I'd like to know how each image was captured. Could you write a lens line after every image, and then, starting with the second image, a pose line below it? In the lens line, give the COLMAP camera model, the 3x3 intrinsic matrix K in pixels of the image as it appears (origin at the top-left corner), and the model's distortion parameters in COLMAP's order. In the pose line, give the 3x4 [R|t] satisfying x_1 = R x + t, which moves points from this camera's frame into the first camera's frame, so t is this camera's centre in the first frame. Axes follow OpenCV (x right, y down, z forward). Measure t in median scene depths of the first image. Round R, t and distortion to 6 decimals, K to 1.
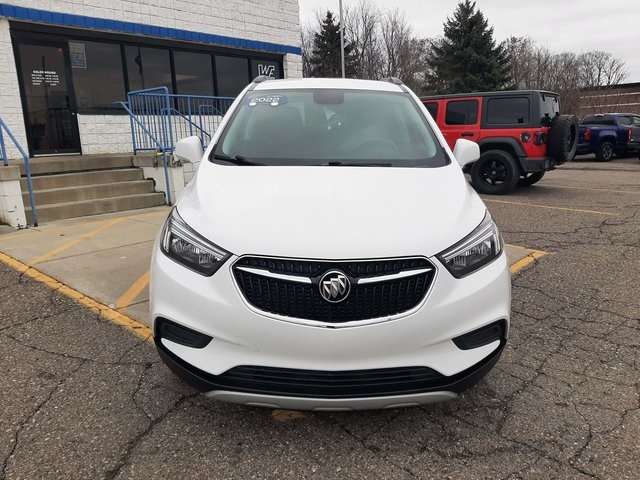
lens RADIAL K [[491.1, 0, 320.0], [0, 491.1, 240.0], [0, 0, 1]] dist [-0.007211, -0.006953]
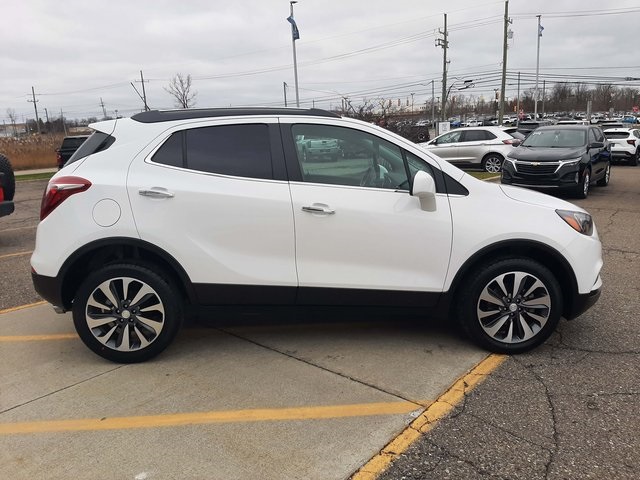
lens RADIAL K [[491.1, 0, 320.0], [0, 491.1, 240.0], [0, 0, 1]] dist [-0.007211, -0.006953]
pose [[-0.026448, -0.185900, 0.982213, -1.035438], [0.263011, 0.946645, 0.186250, -0.265613], [-0.964430, 0.263258, 0.023857, 1.009352]]
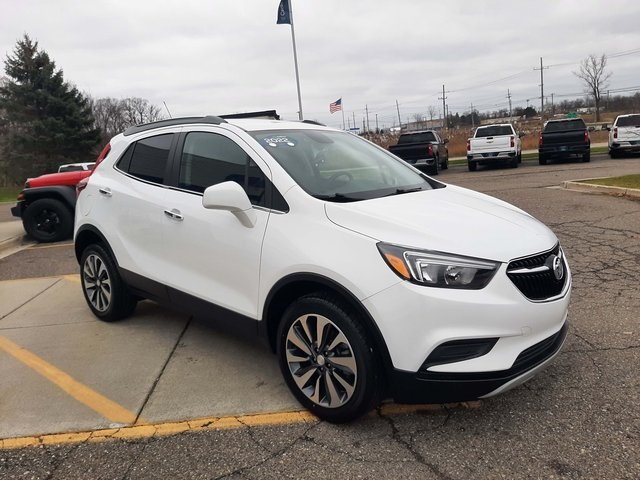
lens RADIAL K [[498.2, 0, 320.0], [0, 498.2, 240.0], [0, 0, 1]] dist [0.022089, -0.061416]
pose [[0.669797, -0.158882, 0.725347, -0.682656], [0.221071, 0.975212, 0.009472, -0.067987], [-0.708872, 0.154009, 0.688318, 0.234435]]
